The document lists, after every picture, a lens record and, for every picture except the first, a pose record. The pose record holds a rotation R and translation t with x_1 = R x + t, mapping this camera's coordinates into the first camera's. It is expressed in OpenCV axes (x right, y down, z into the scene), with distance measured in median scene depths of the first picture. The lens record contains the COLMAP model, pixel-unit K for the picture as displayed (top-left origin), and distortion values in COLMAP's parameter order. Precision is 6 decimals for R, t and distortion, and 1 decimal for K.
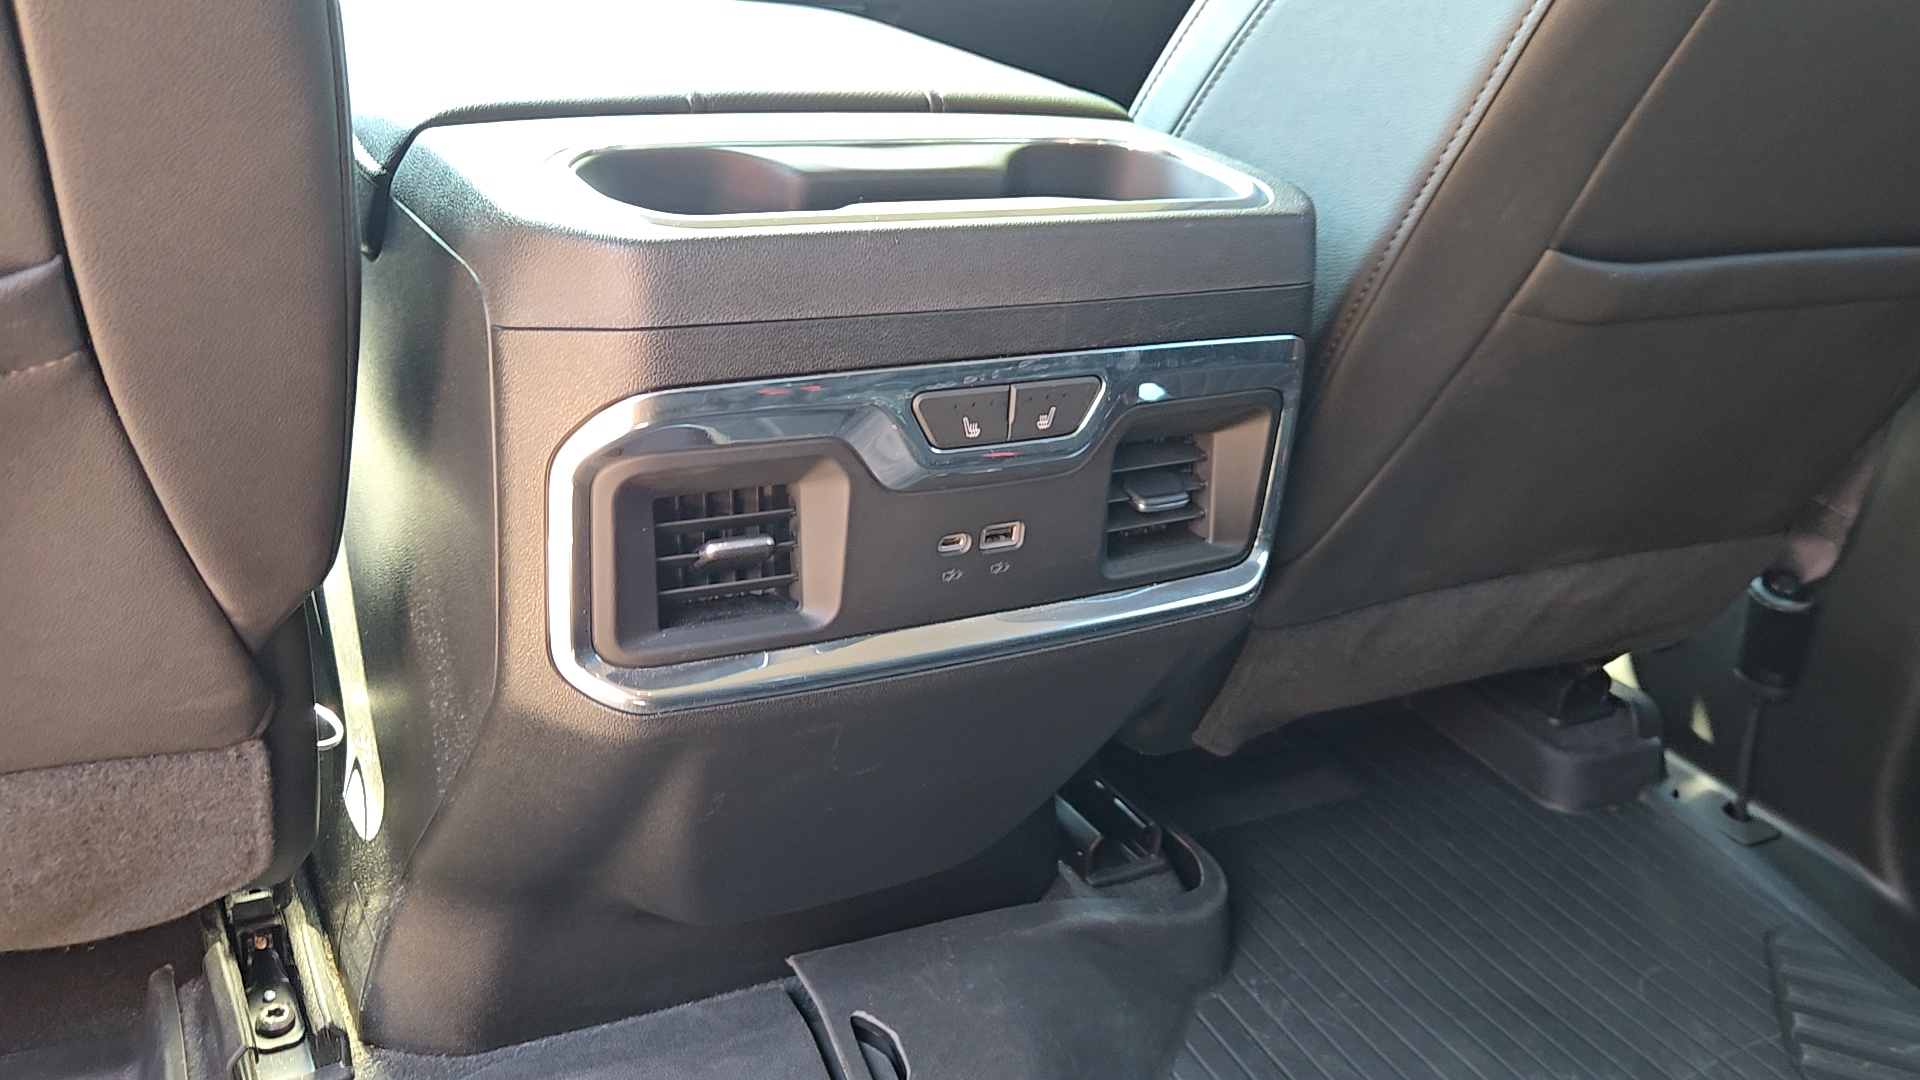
lens RADIAL K [[1599.6, 0, 965.6], [0, 1599.6, 550.1], [0, 0, 1]] dist [0.004544, -0.003390]
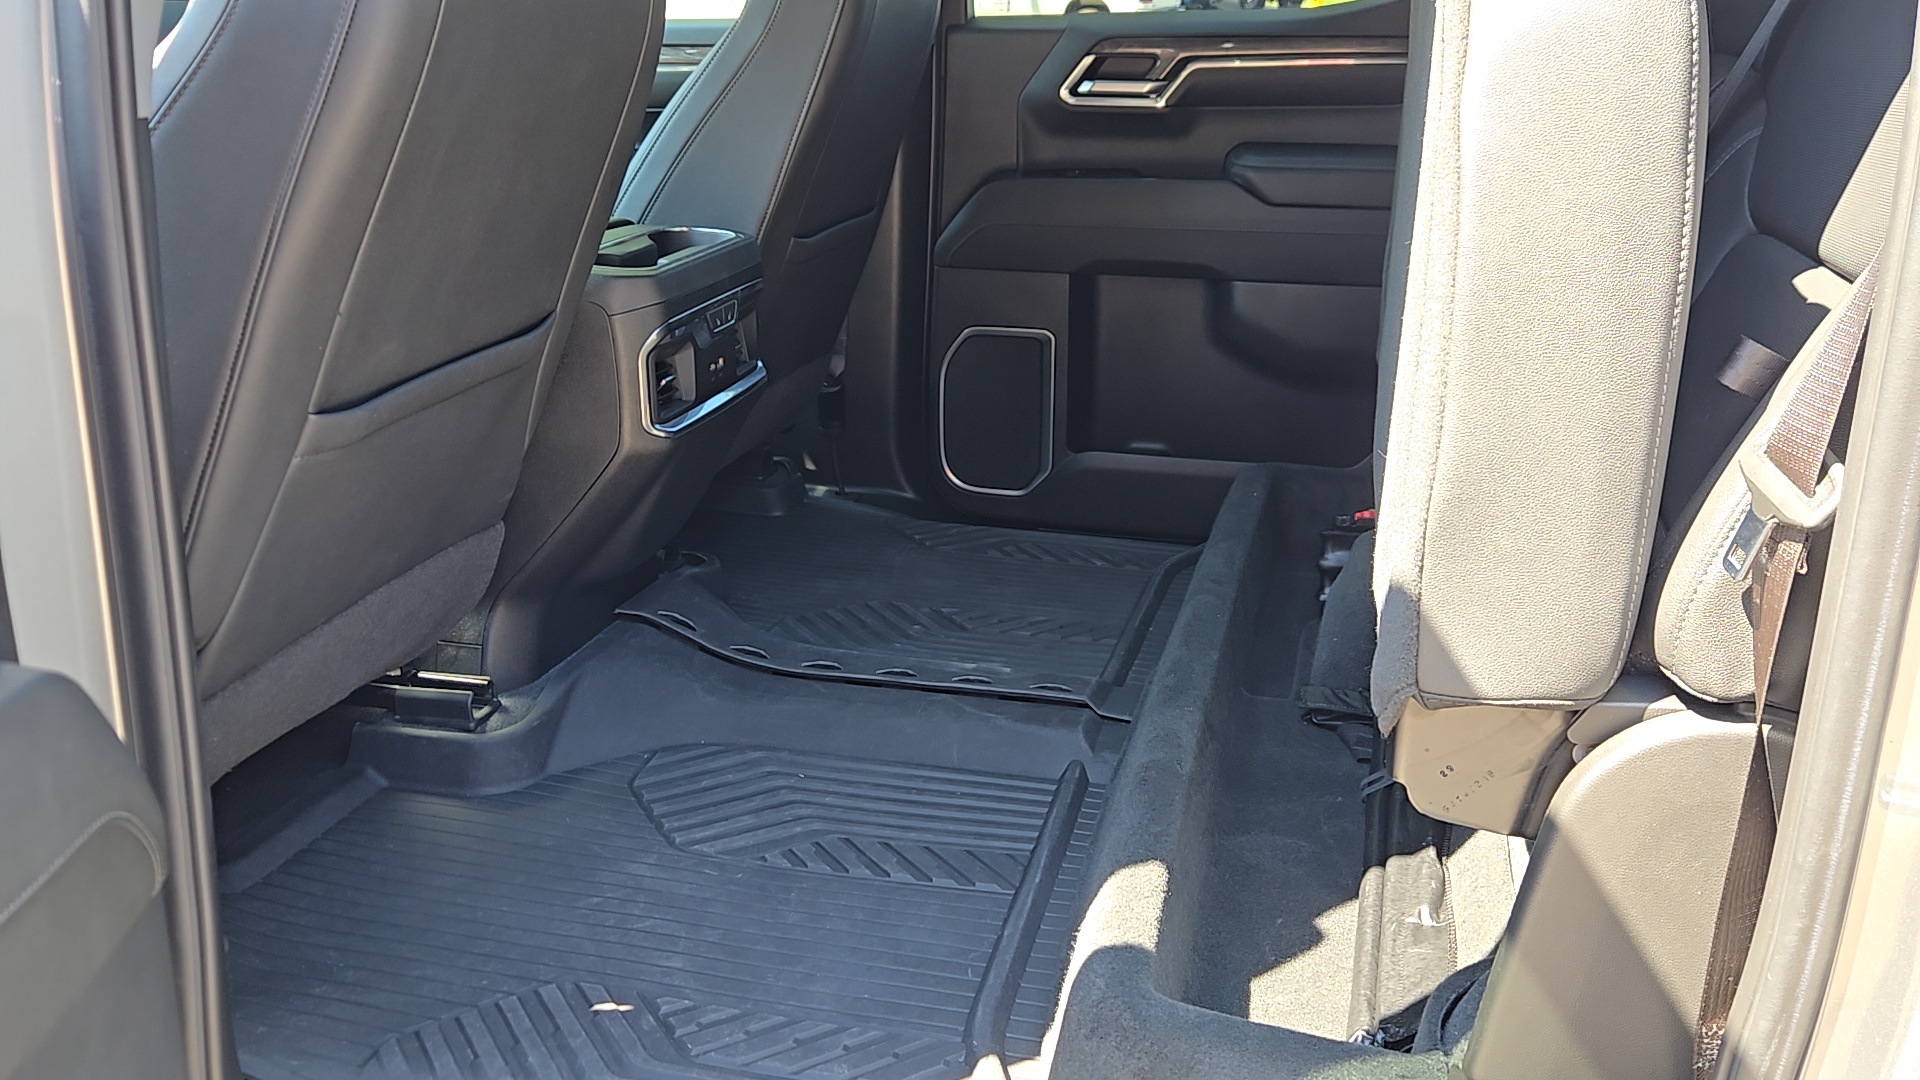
lens RADIAL K [[1599.6, 0, 960.7], [0, 1599.6, 533.8], [0, 0, 1]] dist [0.004544, -0.003390]
pose [[0.689891, -0.307529, 0.655345, -0.901929], [0.339549, 0.936986, 0.082244, 0.103304], [-0.639341, 0.165782, 0.750839, -0.758263]]
